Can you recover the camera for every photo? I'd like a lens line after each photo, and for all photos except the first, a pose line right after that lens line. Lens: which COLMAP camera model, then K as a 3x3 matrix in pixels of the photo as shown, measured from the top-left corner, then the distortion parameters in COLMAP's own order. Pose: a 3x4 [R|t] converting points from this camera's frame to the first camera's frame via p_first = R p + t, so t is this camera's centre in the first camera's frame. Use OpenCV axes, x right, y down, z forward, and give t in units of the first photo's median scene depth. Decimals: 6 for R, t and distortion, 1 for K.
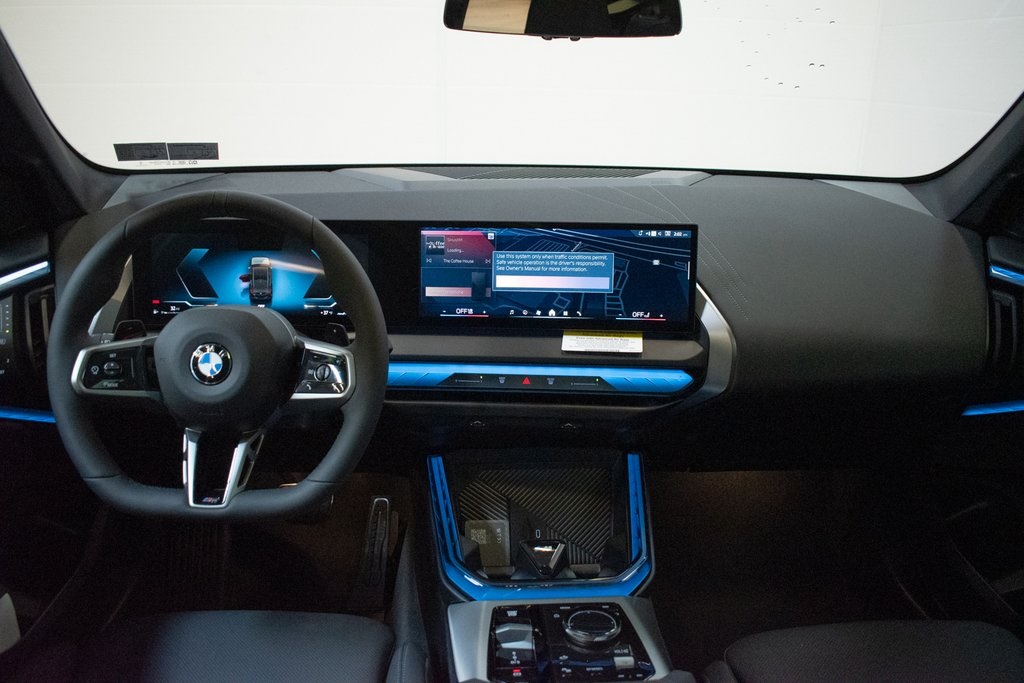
lens RADIAL K [[799.4, 0, 512.0], [0, 799.4, 341.5], [0, 0, 1]] dist [-0.103437, 0.013774]
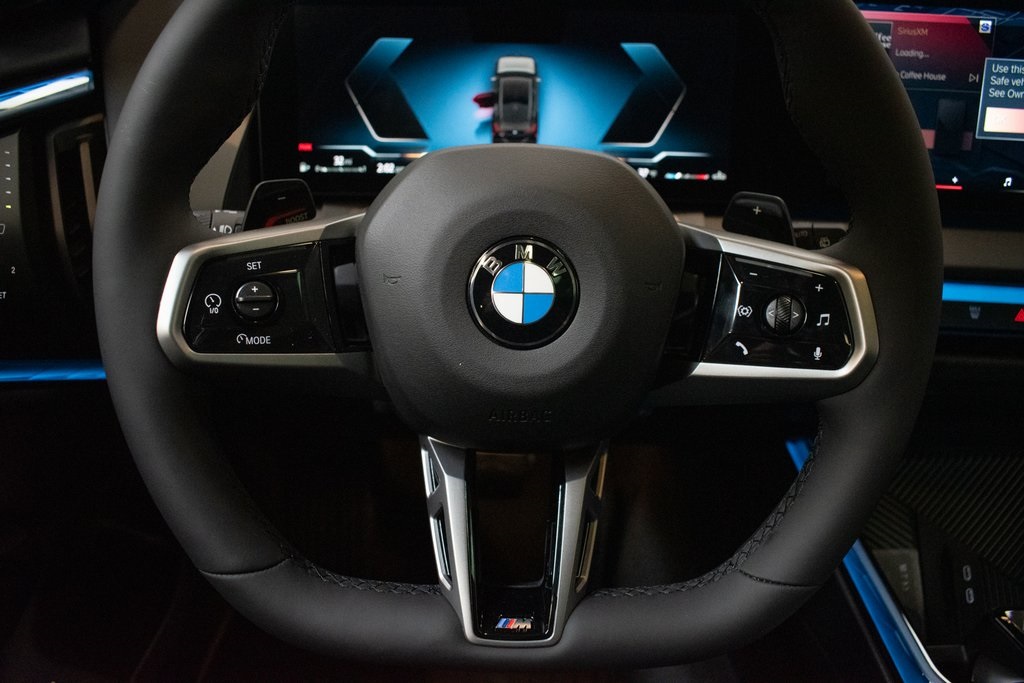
lens RADIAL K [[799.4, 0, 512.0], [0, 799.4, 341.5], [0, 0, 1]] dist [-0.103437, 0.013774]
pose [[0.998132, 0.021154, -0.057311, -0.296985], [-0.012281, 0.988462, 0.150969, -0.005709], [0.059844, -0.149983, 0.986876, 0.499923]]
